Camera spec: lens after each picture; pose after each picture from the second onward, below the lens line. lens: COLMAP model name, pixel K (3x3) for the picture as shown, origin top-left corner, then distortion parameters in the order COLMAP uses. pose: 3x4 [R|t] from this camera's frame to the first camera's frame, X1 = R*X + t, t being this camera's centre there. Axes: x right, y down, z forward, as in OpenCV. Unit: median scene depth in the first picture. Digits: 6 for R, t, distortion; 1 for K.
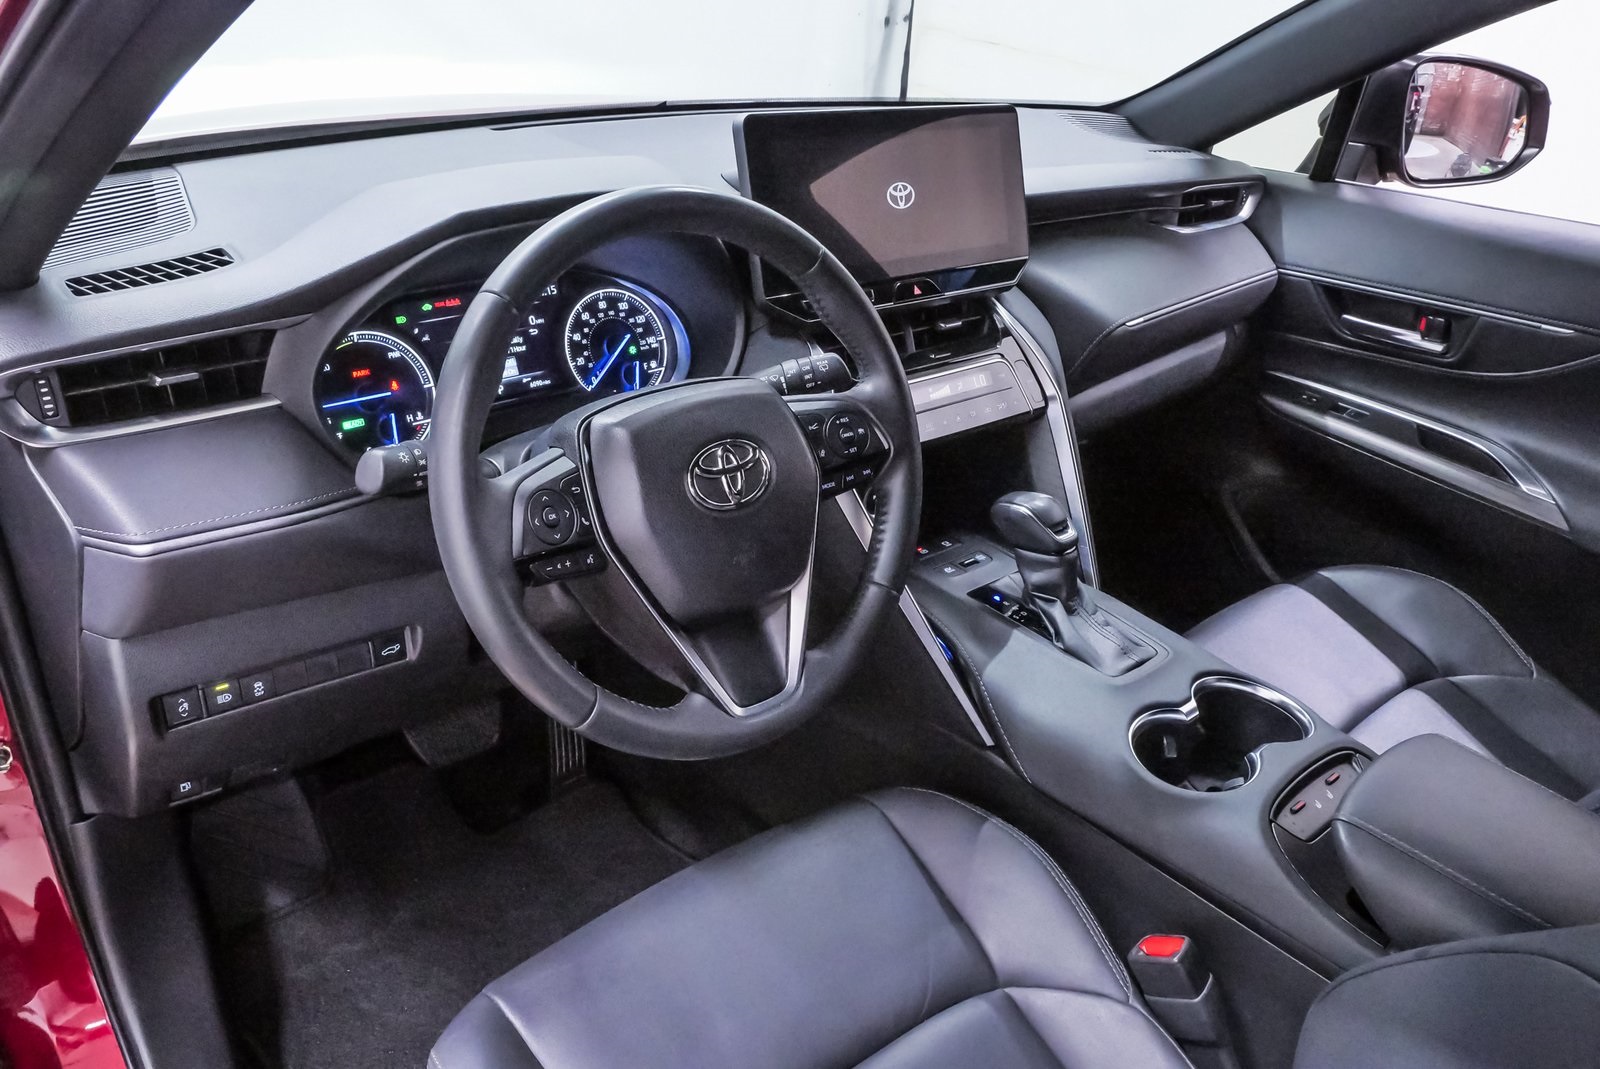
lens RADIAL K [[1161.9, 0, 800.0], [0, 1161.9, 534.5], [0, 0, 1]] dist [-0.045556, 0.013068]
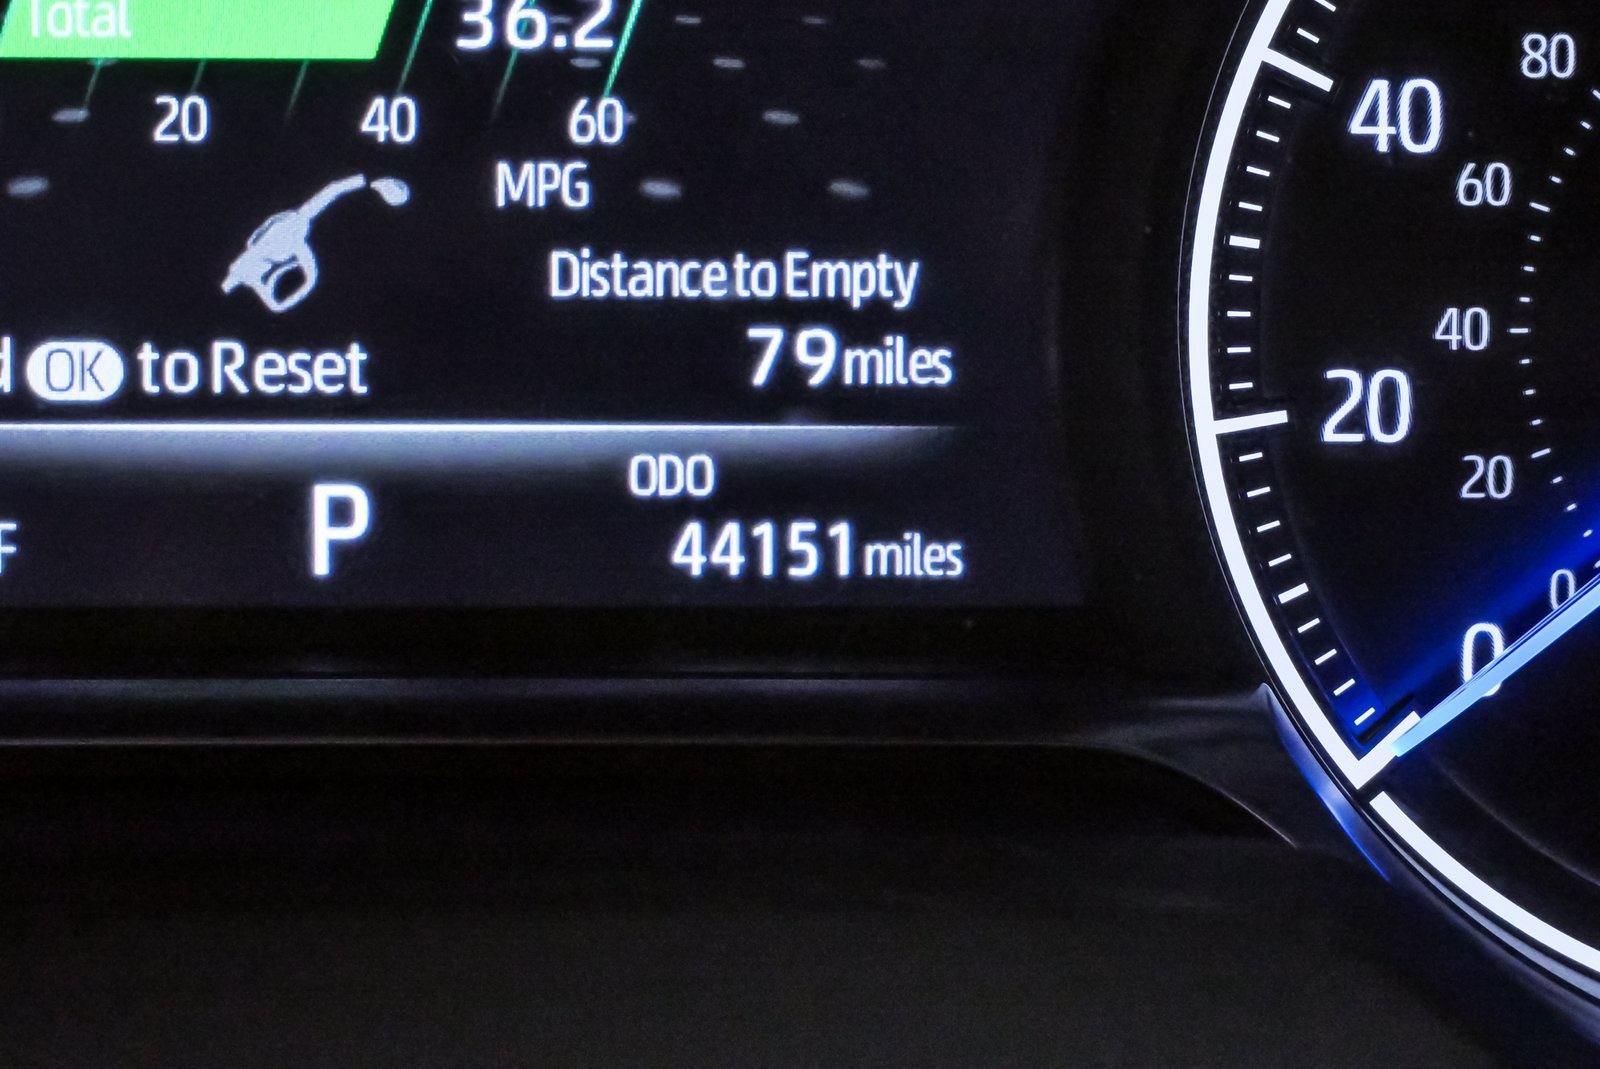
lens RADIAL K [[4024.9, 0, 800.0], [0, 4024.9, 534.5], [0, 0, 1]] dist [0.057524, -0.094762]
pose [[0.761678, 0.241957, -0.601086, -0.044486], [-0.268004, 0.962235, 0.047726, -0.143104], [0.589933, 0.124742, 0.797758, 0.744483]]
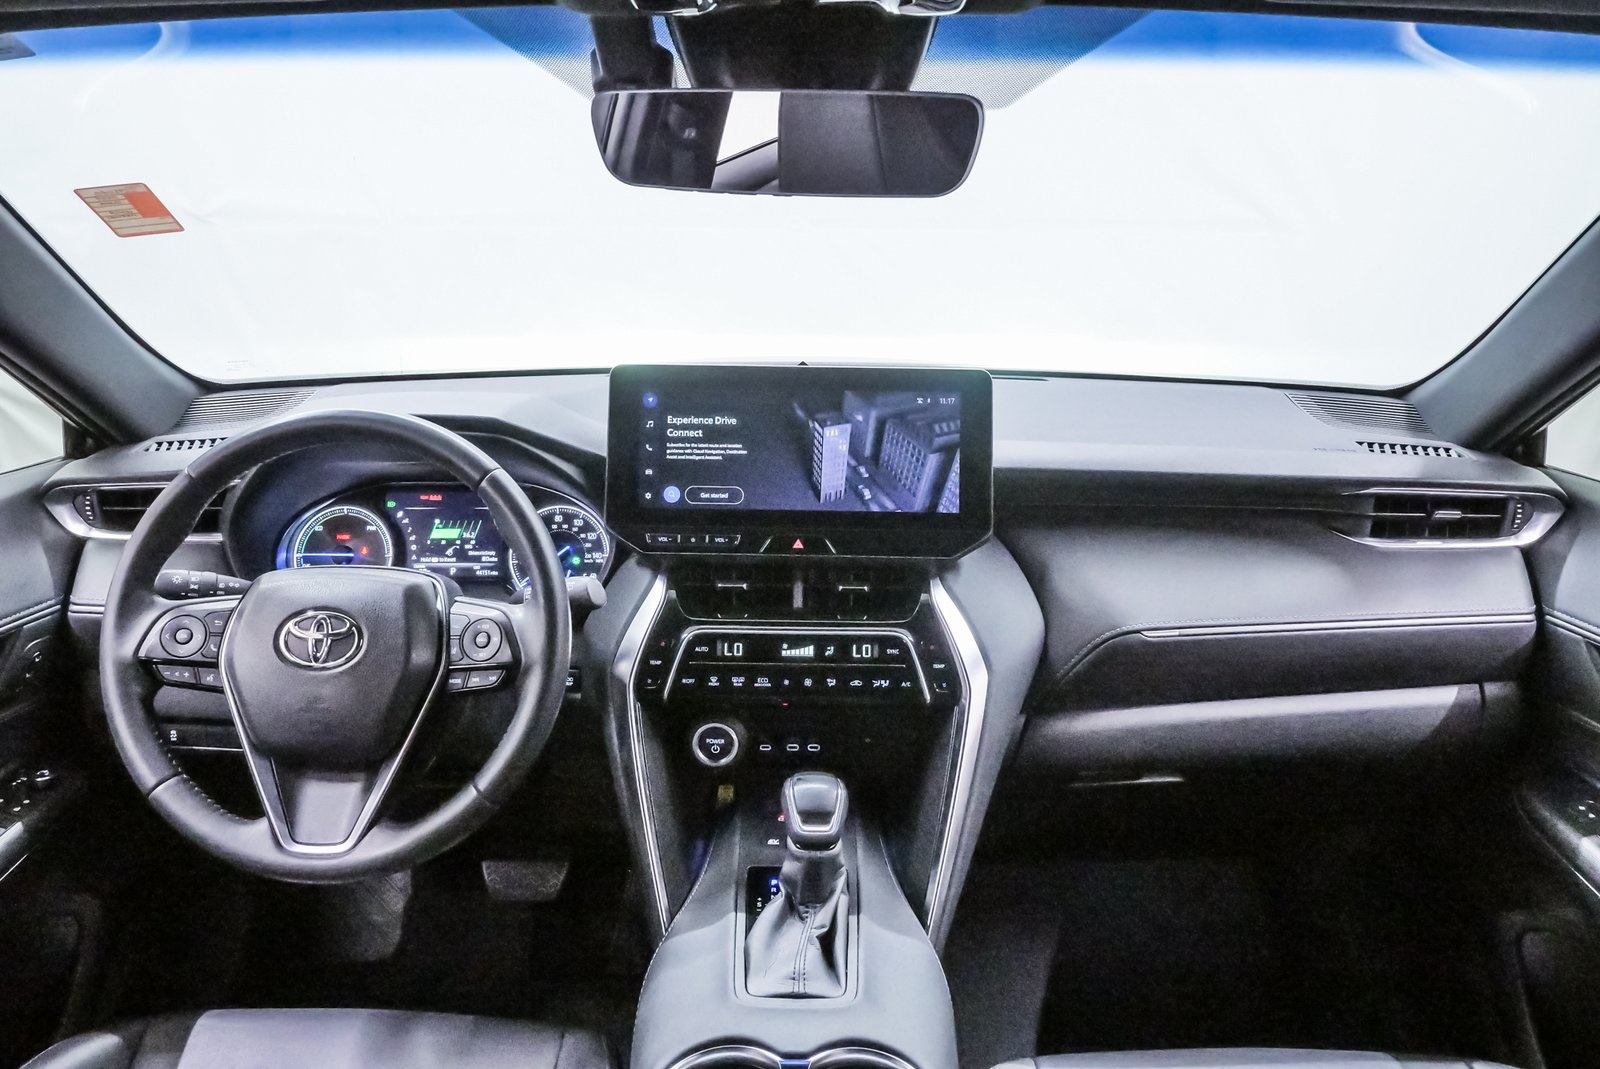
lens RADIAL K [[1161.9, 0, 800.0], [0, 1161.9, 534.5], [0, 0, 1]] dist [-0.045556, 0.013068]
pose [[0.750561, 0.120932, -0.649641, 0.779396], [-0.267092, 0.954745, -0.130856, -0.096063], [0.604416, 0.271730, 0.748895, 0.280489]]
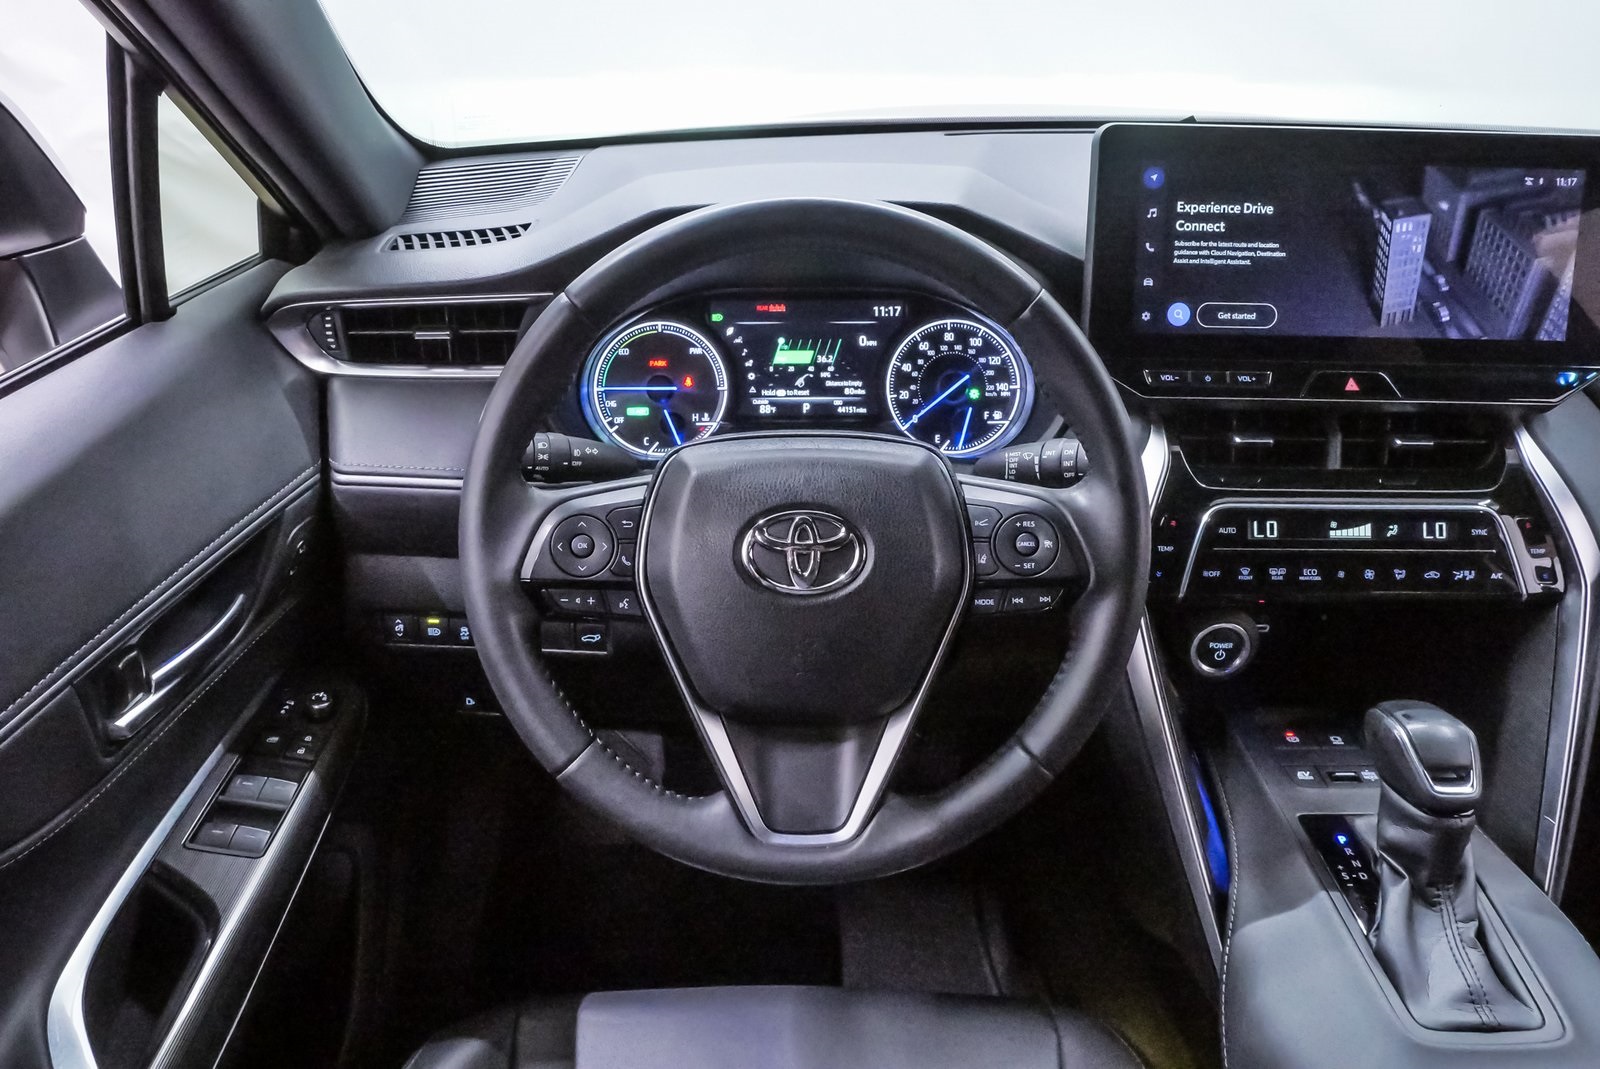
lens RADIAL K [[1161.9, 0, 800.0], [0, 1161.9, 534.5], [0, 0, 1]] dist [-0.045556, 0.013068]
pose [[0.757774, 0.249395, -0.602977, 0.309363], [-0.261352, 0.962721, 0.069741, -0.087722], [0.597891, 0.104742, 0.794704, 0.259973]]
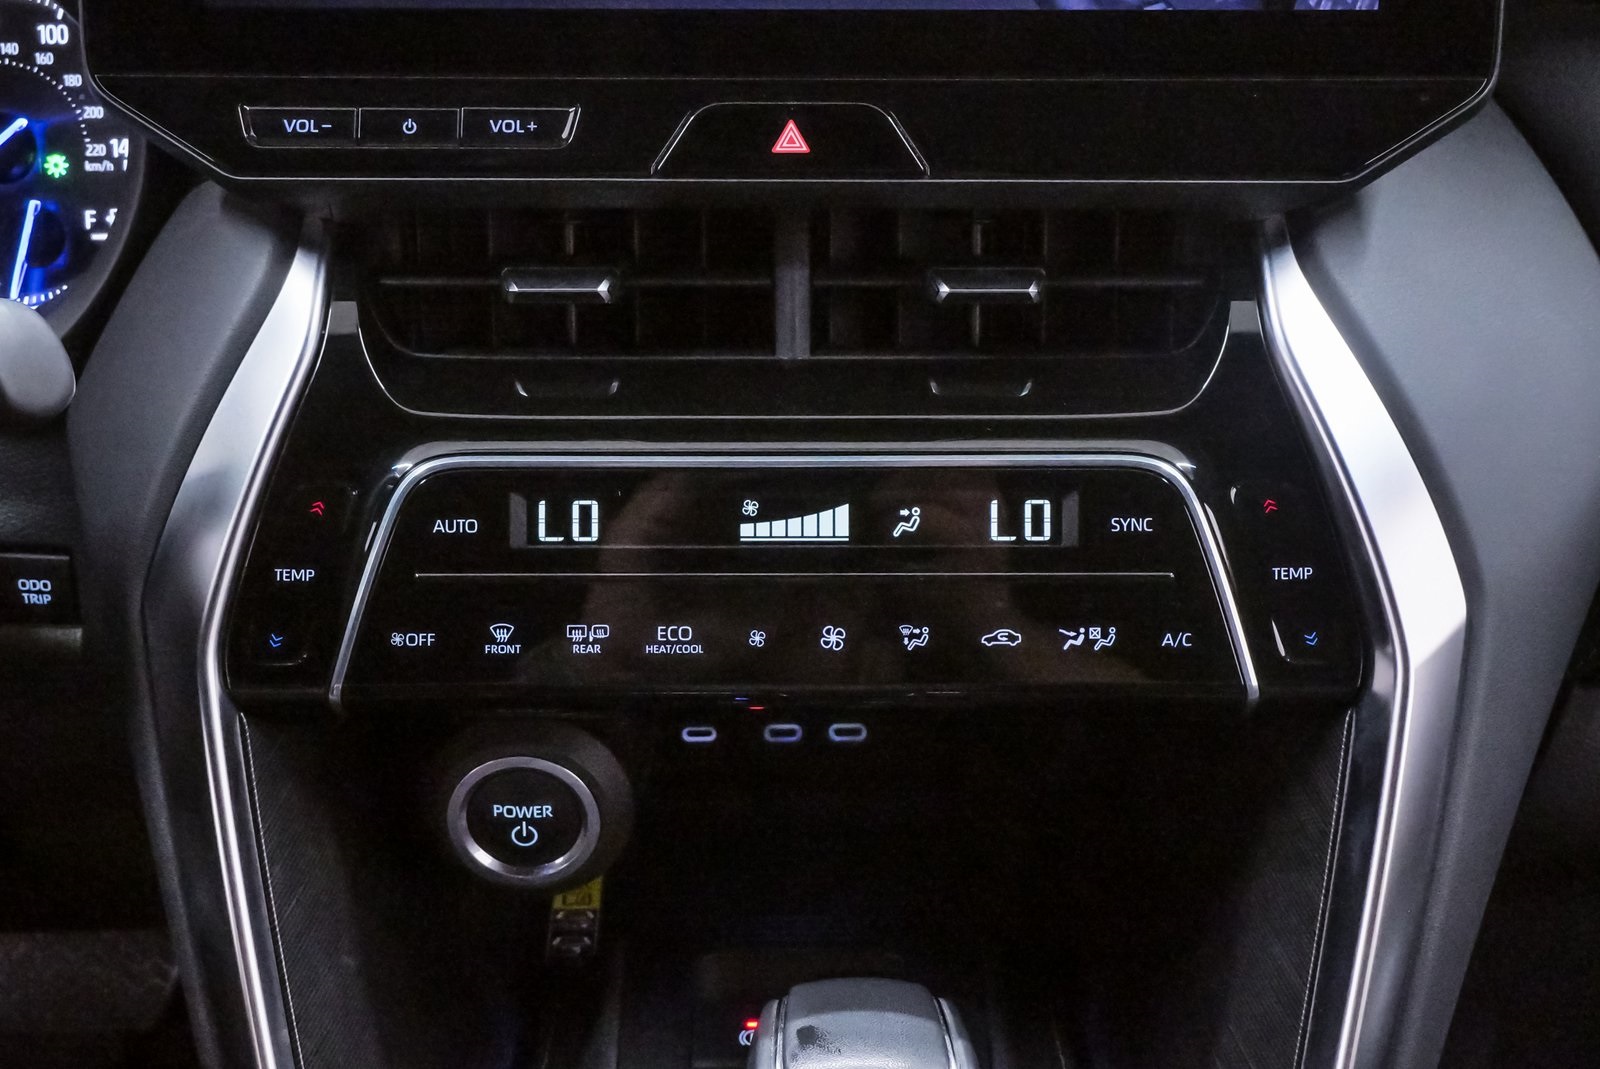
lens RADIAL K [[2265.8, 0, 800.0], [0, 2265.8, 534.5], [0, 0, 1]] dist [0.017014, 0.066324]
pose [[0.753324, 0.275869, -0.596992, 0.467650], [-0.253237, 0.959449, 0.123809, -0.199068], [0.606938, 0.057912, 0.792636, 0.622743]]
